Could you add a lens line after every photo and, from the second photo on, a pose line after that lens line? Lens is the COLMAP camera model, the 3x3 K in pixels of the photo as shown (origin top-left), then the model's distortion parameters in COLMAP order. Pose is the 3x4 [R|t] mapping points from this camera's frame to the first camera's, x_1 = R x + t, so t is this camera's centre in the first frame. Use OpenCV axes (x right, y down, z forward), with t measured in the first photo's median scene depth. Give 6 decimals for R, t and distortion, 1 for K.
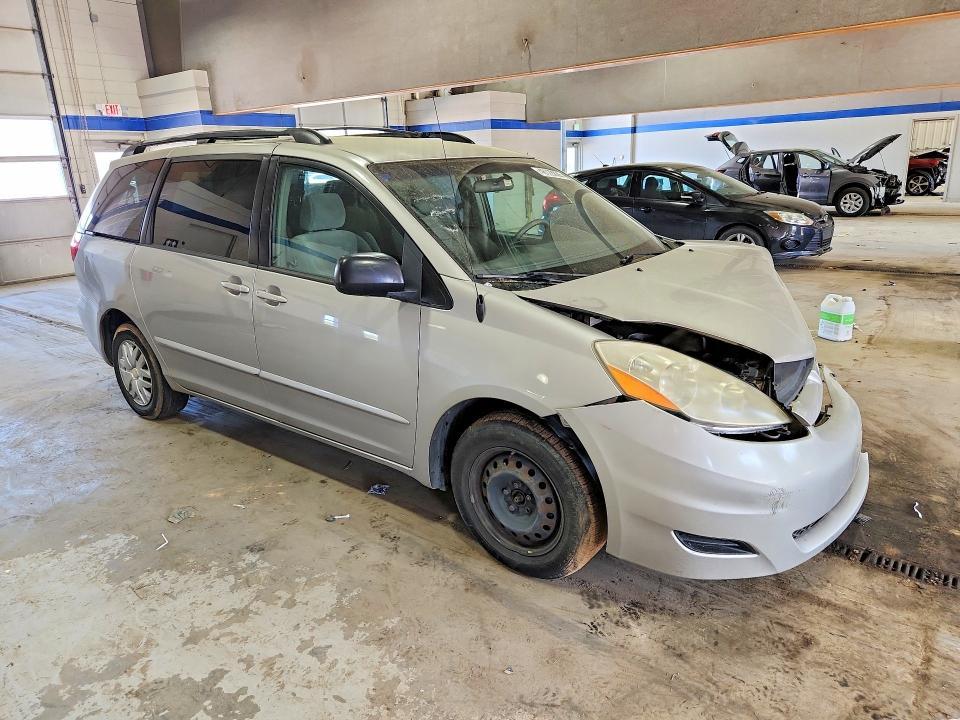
lens RADIAL K [[644.6, 0, 484.0], [0, 644.6, 361.4], [0, 0, 1]] dist [0.030309, -0.003803]
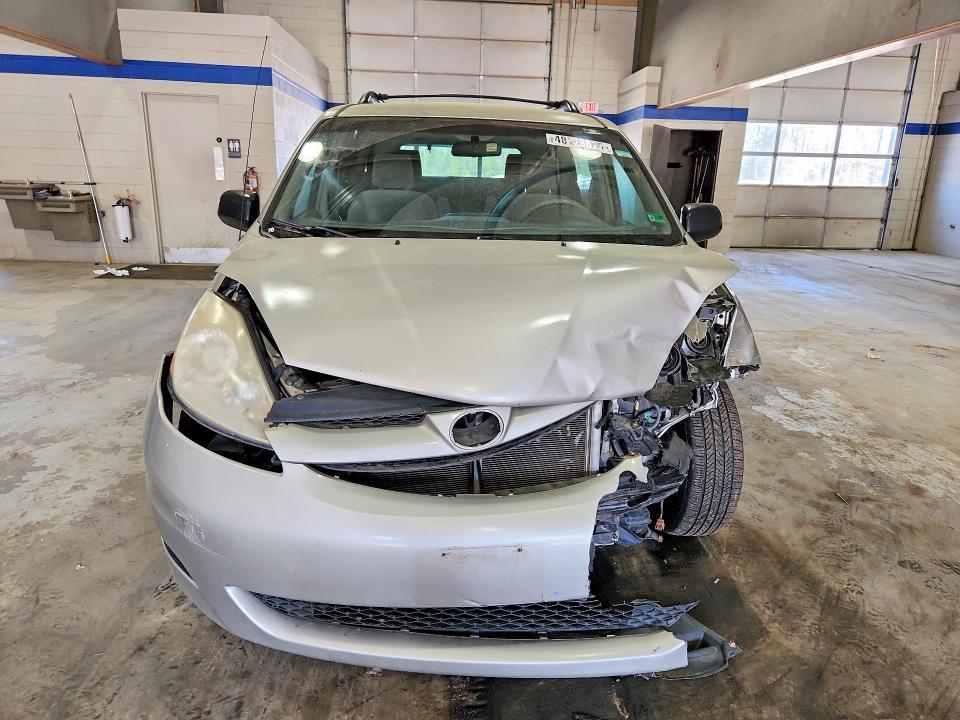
lens RADIAL K [[644.6, 0, 483.0], [0, 644.6, 354.4], [0, 0, 1]] dist [0.030309, -0.003803]
pose [[0.658465, 0.263429, -0.705003, 1.049356], [-0.275824, 0.956033, 0.099612, -0.142660], [0.700247, 0.128866, 0.702174, 0.595702]]
